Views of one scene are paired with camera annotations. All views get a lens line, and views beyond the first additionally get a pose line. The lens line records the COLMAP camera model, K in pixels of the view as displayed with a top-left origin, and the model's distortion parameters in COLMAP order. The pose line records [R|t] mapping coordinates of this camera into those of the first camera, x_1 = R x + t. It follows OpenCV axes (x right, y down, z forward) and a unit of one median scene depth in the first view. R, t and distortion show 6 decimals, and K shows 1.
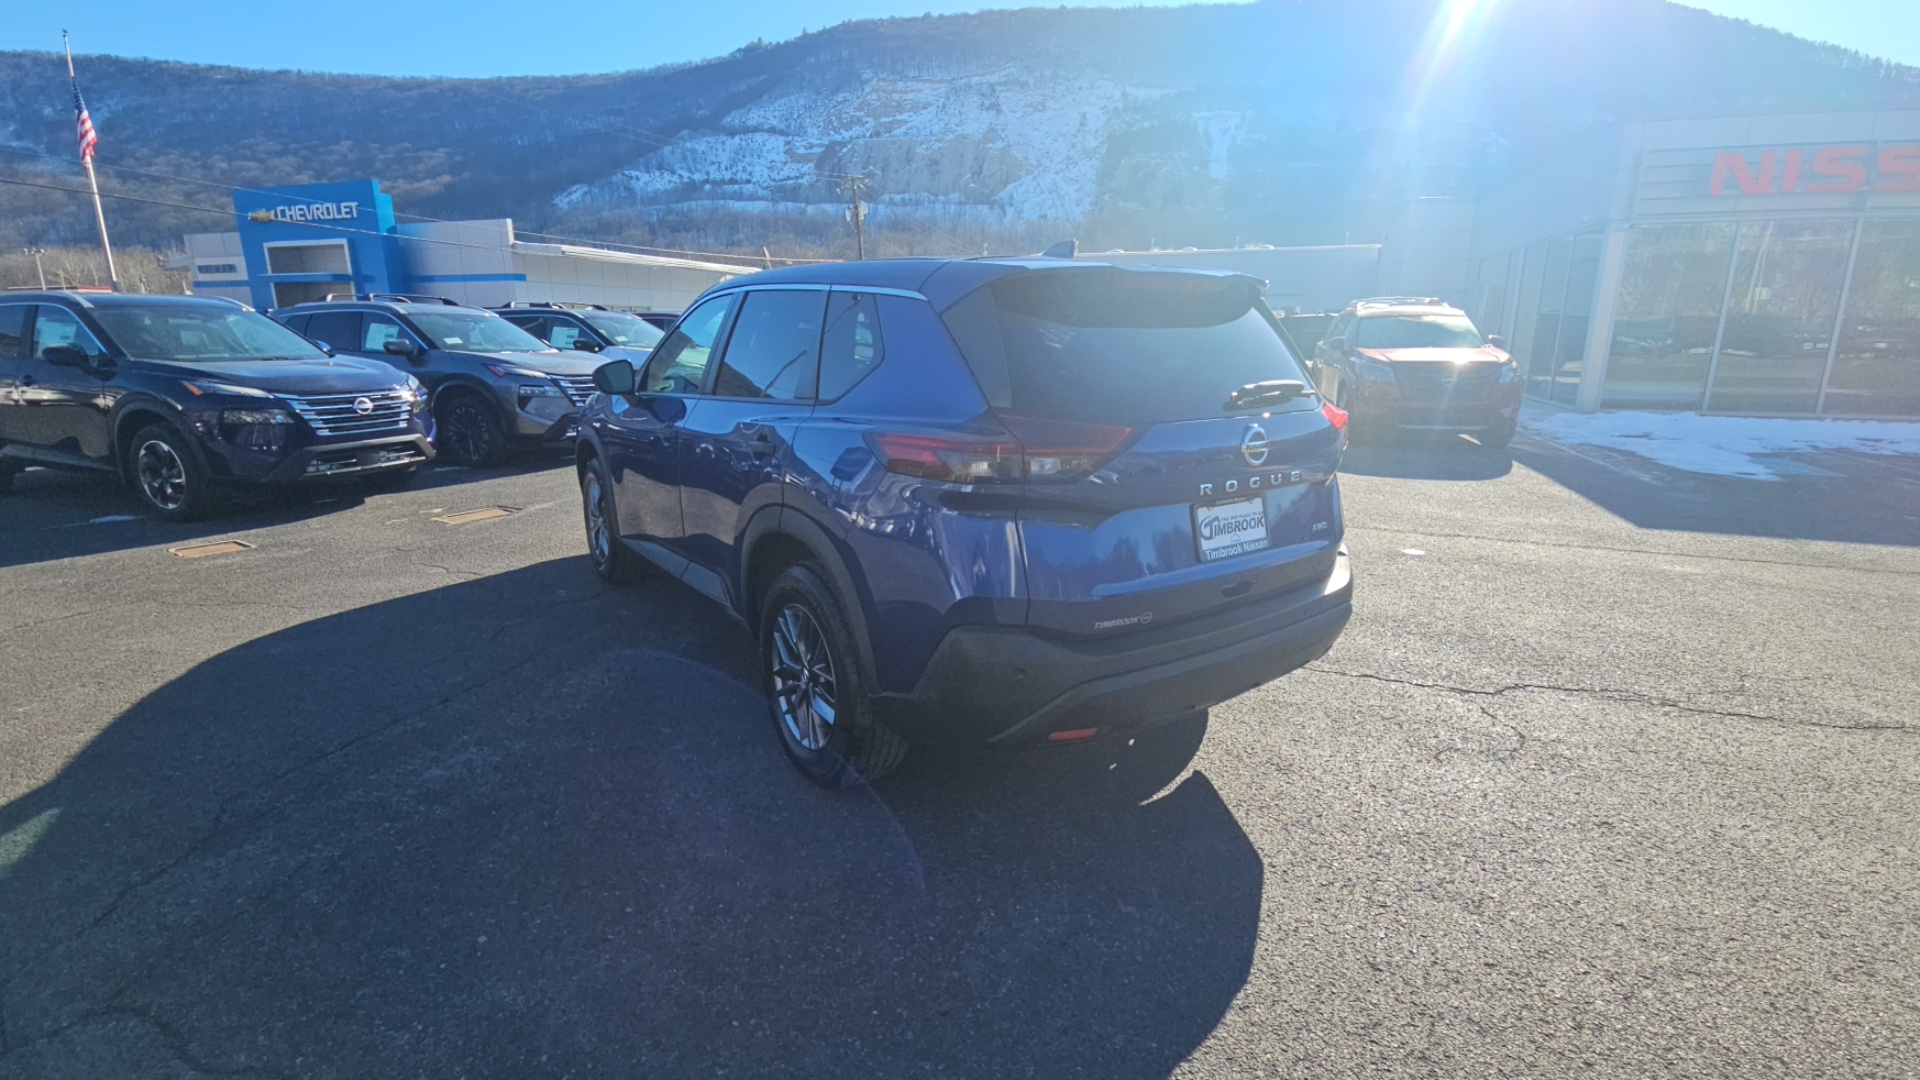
lens RADIAL K [[851.6, 0, 947.9], [0, 851.6, 536.5], [0, 0, 1]] dist [0.016001, -0.011166]
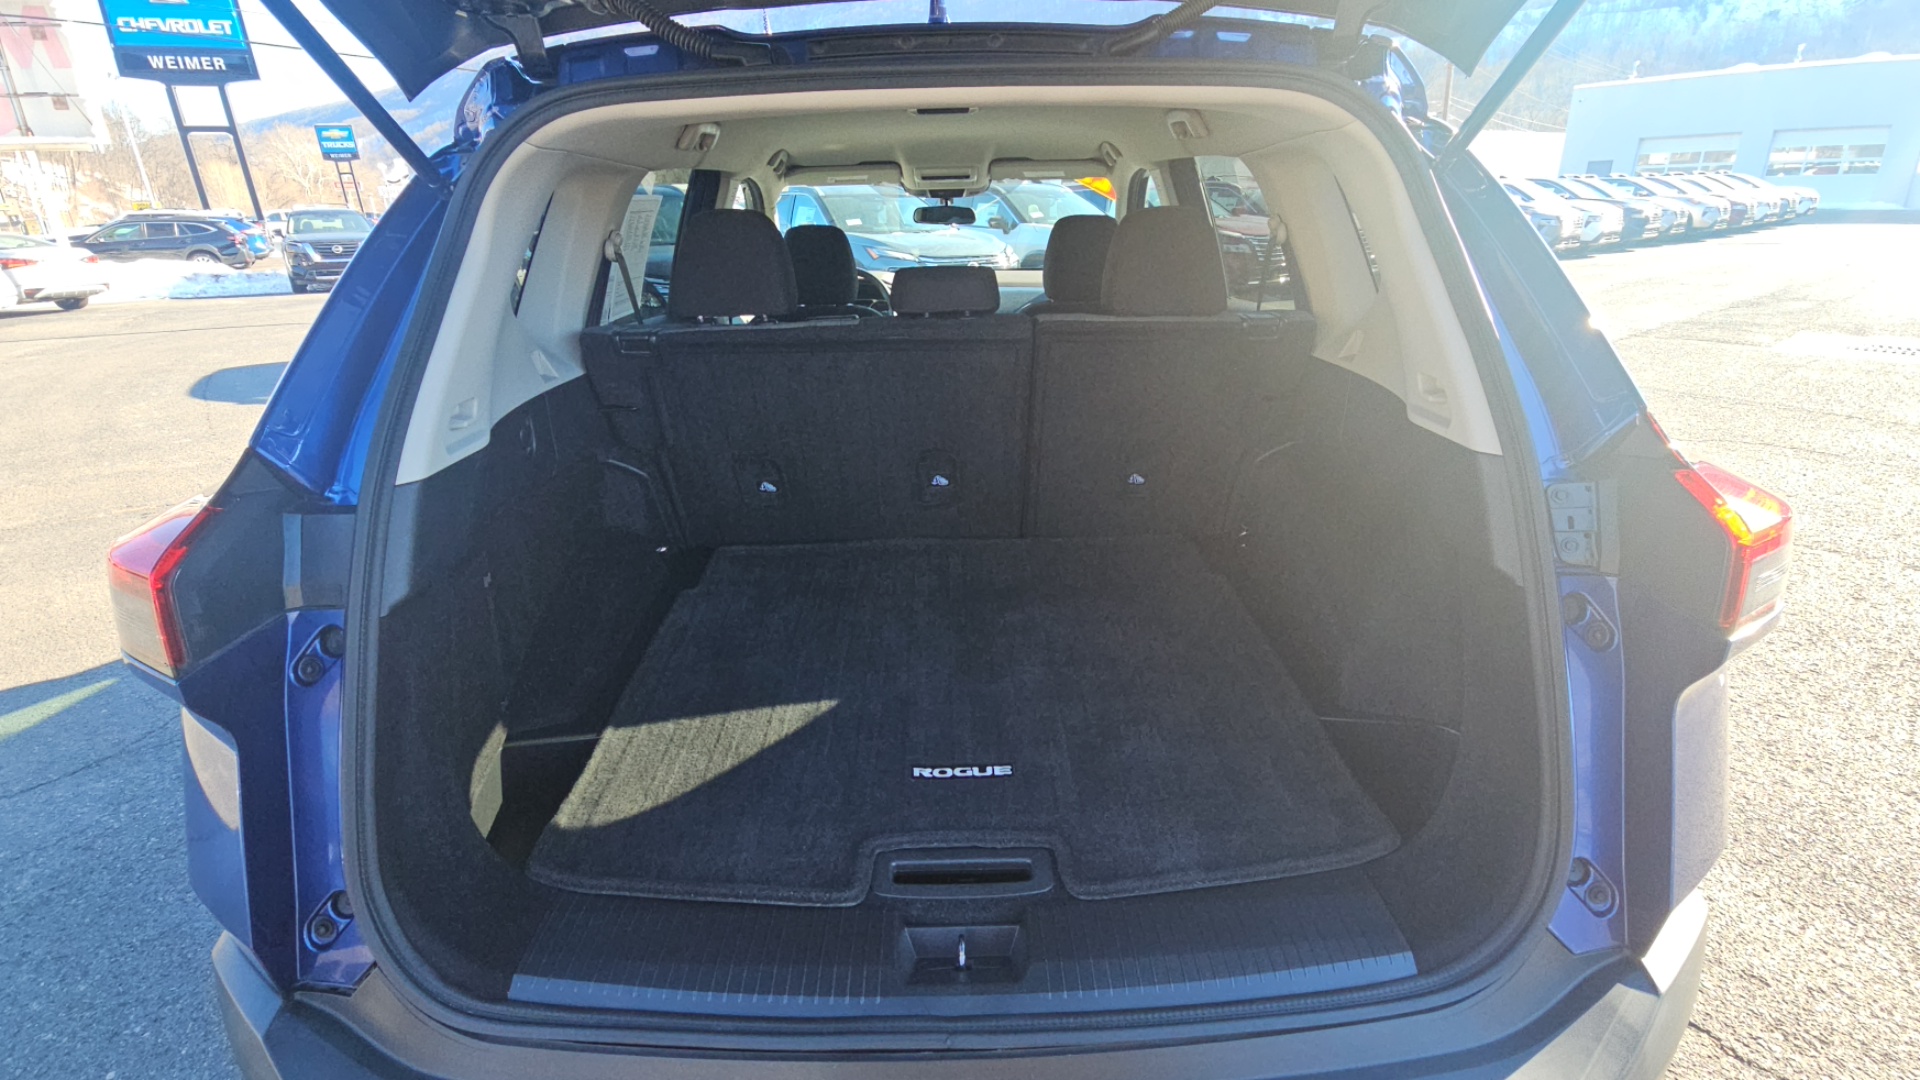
lens RADIAL K [[851.6, 0, 957.7], [0, 851.6, 531.7], [0, 0, 1]] dist [0.016001, -0.011166]
pose [[0.829108, 0.177101, -0.530297, 0.103672], [-0.103447, 0.980720, 0.165790, -0.040457], [0.549435, -0.082600, 0.831444, 0.160187]]
